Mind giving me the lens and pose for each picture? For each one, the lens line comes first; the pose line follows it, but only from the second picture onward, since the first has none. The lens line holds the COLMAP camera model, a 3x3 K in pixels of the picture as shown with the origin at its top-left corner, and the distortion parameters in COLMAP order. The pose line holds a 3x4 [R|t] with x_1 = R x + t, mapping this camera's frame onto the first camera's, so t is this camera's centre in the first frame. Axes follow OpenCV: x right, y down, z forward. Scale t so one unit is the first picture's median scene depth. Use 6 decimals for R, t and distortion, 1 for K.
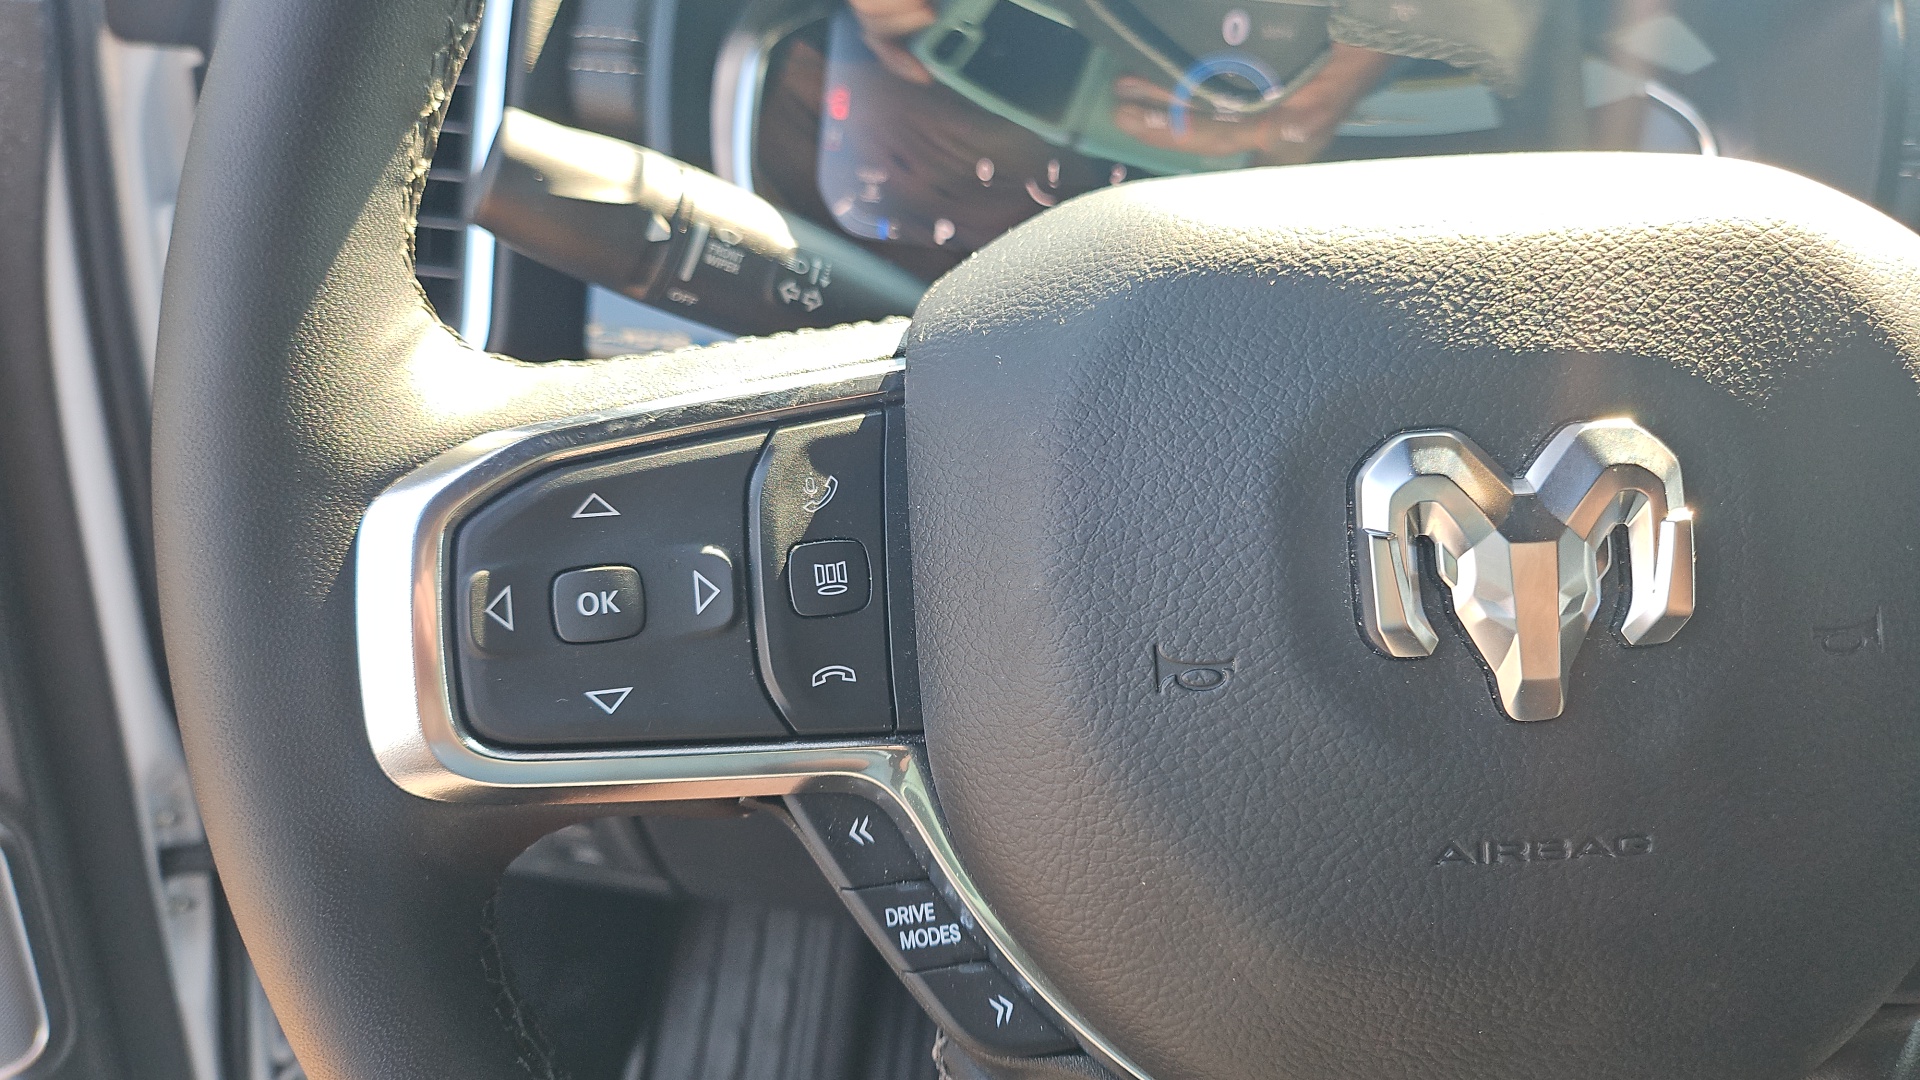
lens RADIAL K [[1354.3, 0, 959.7], [0, 1354.3, 540.4], [0, 0, 1]] dist [0.061708, -0.071494]
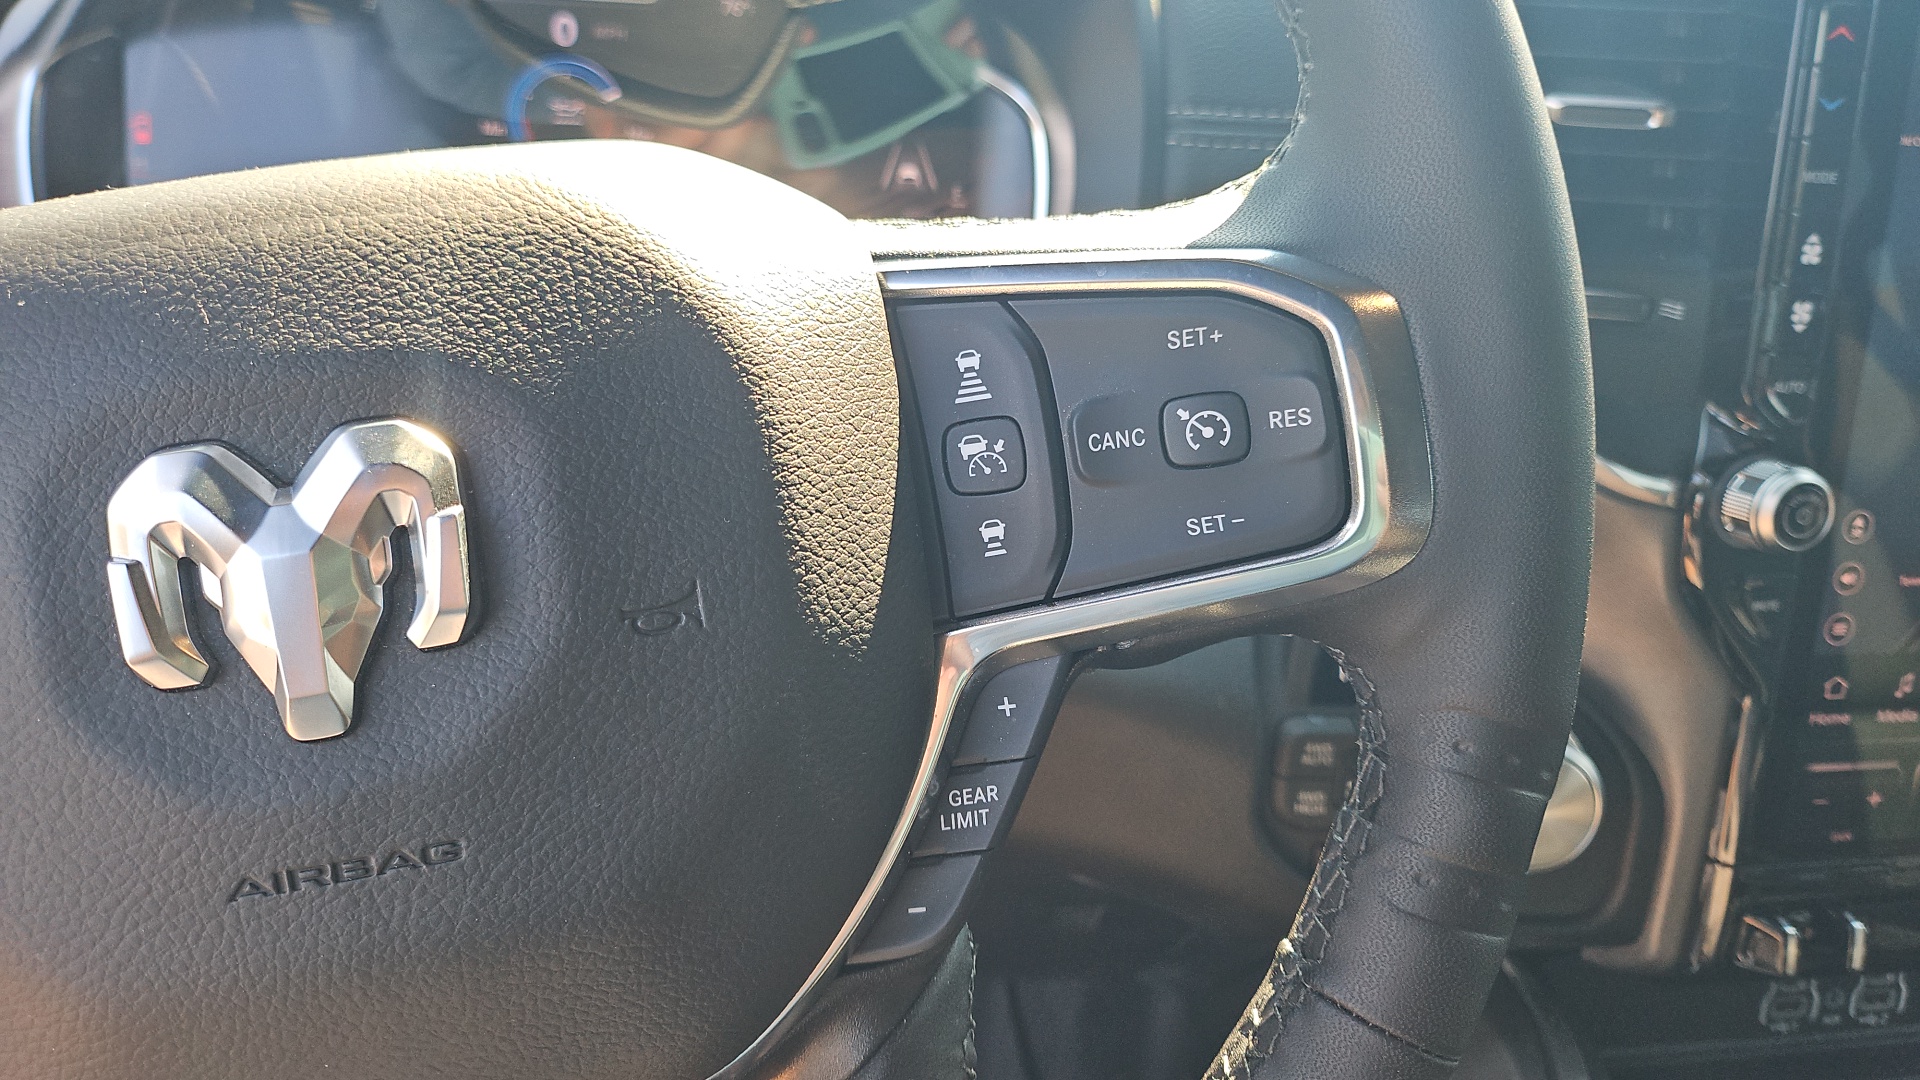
lens RADIAL K [[1354.3, 0, 966.0], [0, 1354.3, 548.4], [0, 0, 1]] dist [0.061708, -0.071494]
pose [[0.987799, -0.100955, 0.118578, 0.747218], [0.100867, 0.994877, 0.006762, 0.037225], [-0.118653, 0.005281, 0.992922, -0.009113]]
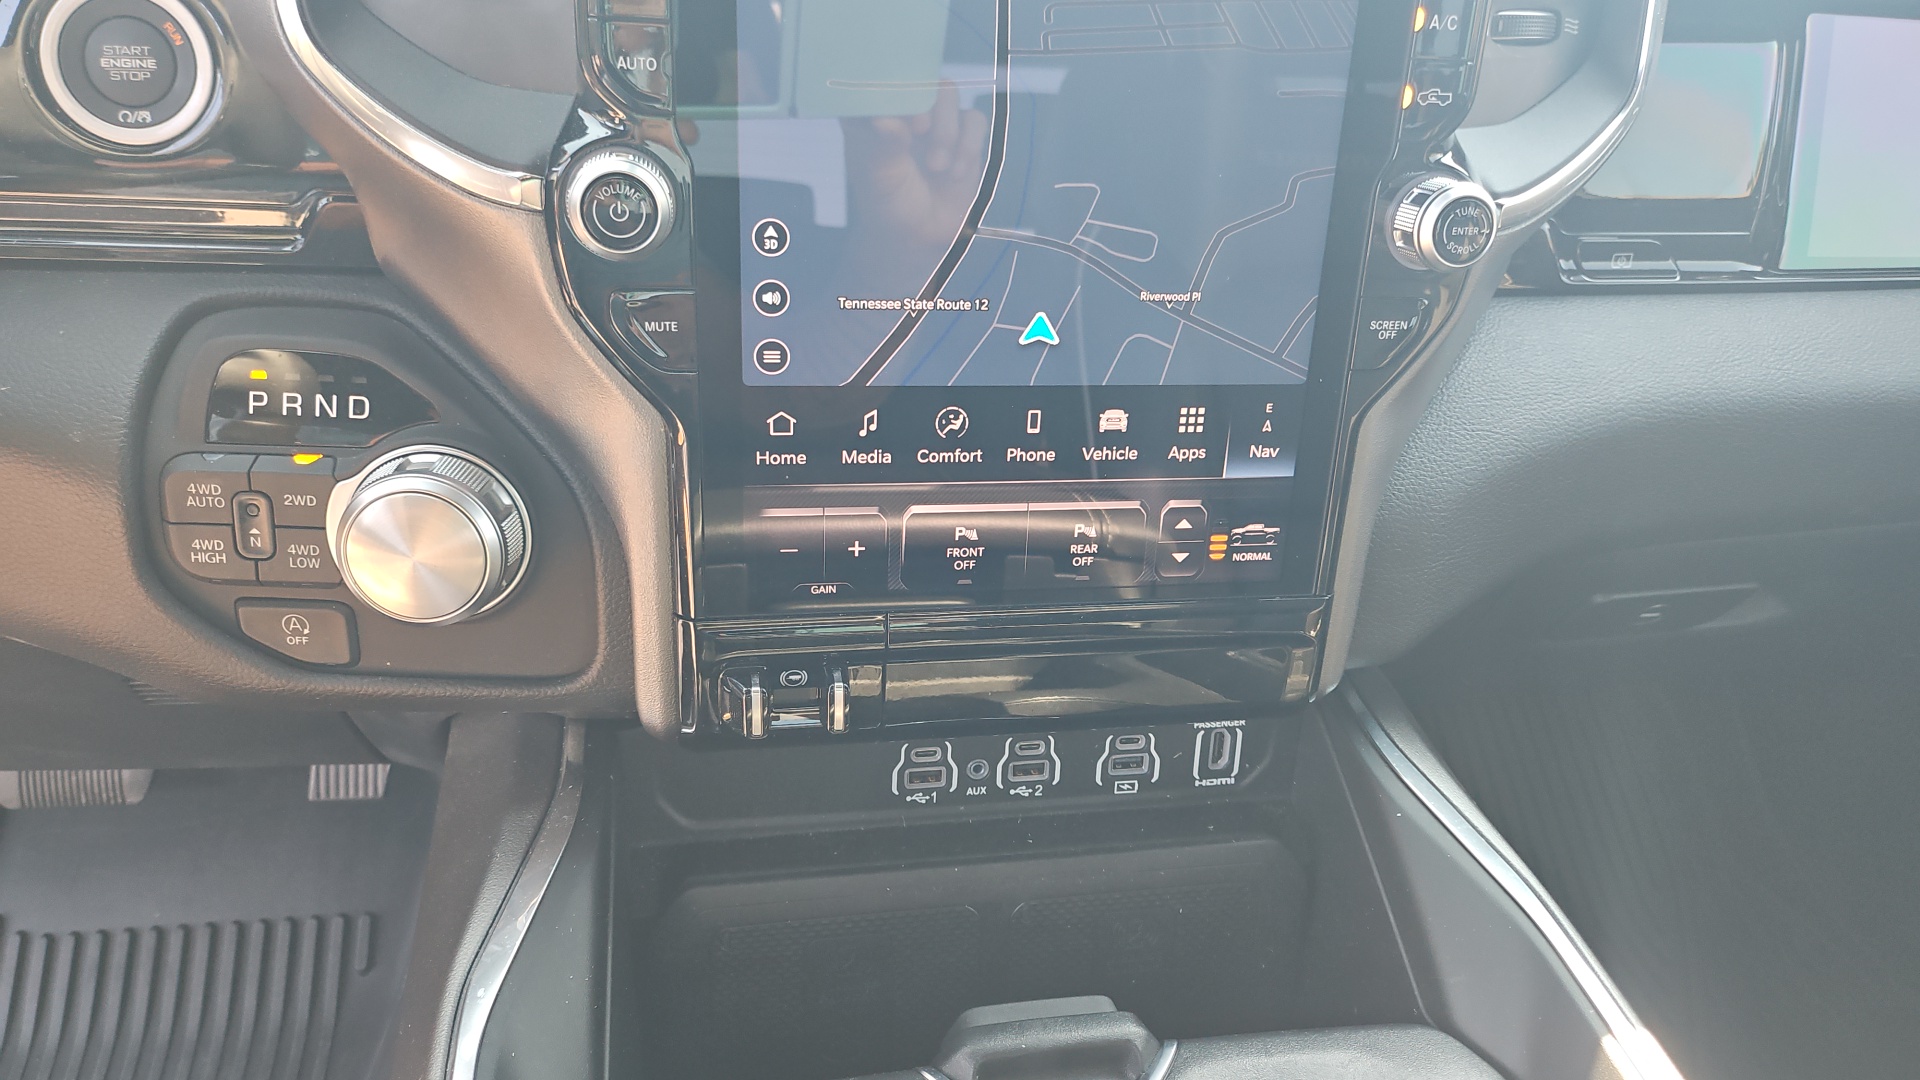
lens RADIAL K [[1354.3, 0, 966.5], [0, 1354.3, 552.0], [0, 0, 1]] dist [0.061708, -0.071494]
pose [[0.984391, -0.112233, 0.135568, 2.211847], [0.094453, 0.986854, 0.131142, 0.339584], [-0.148504, -0.116290, 0.982050, 0.011055]]
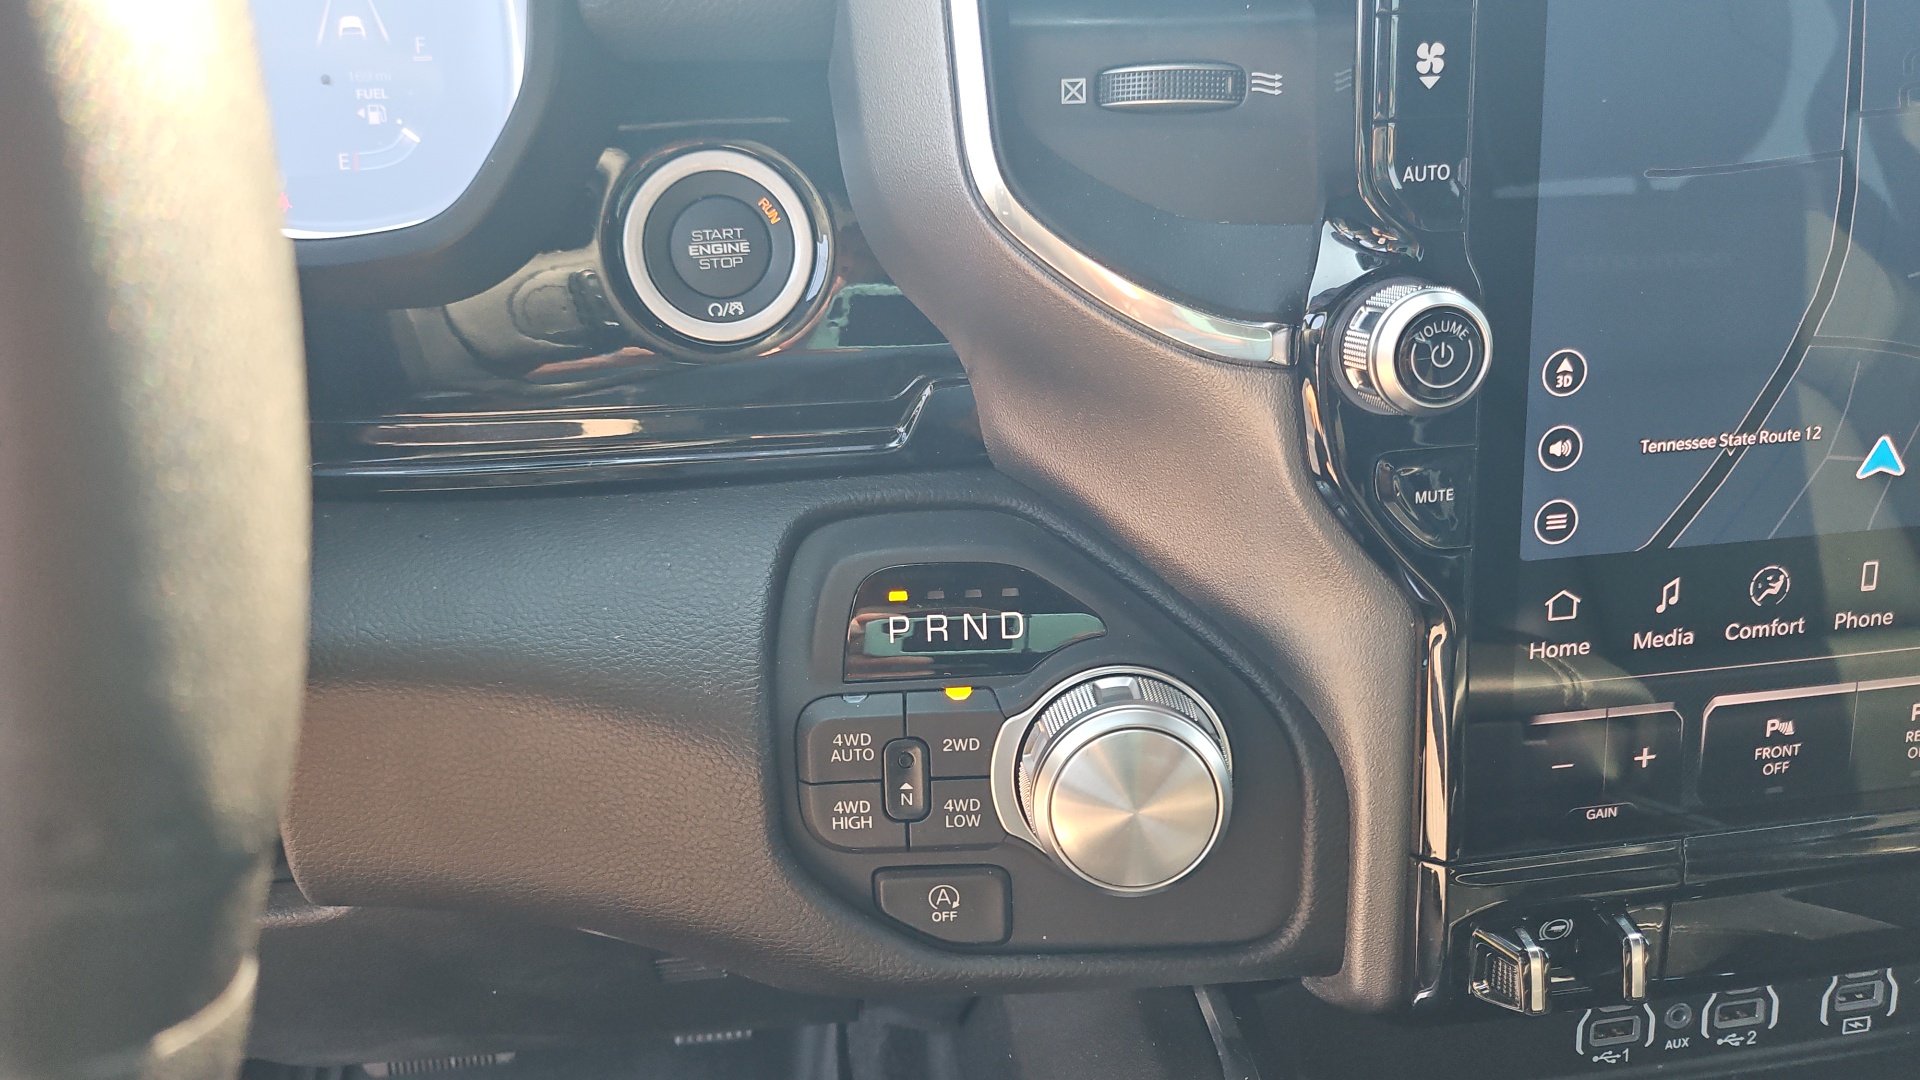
lens RADIAL K [[1354.3, 0, 962.2], [0, 1354.3, 566.5], [0, 0, 1]] dist [0.061708, -0.071494]
pose [[0.982074, -0.176382, 0.066488, 1.530262], [0.175386, 0.984285, 0.020566, 0.205579], [-0.069071, -0.008536, 0.997575, 0.469721]]
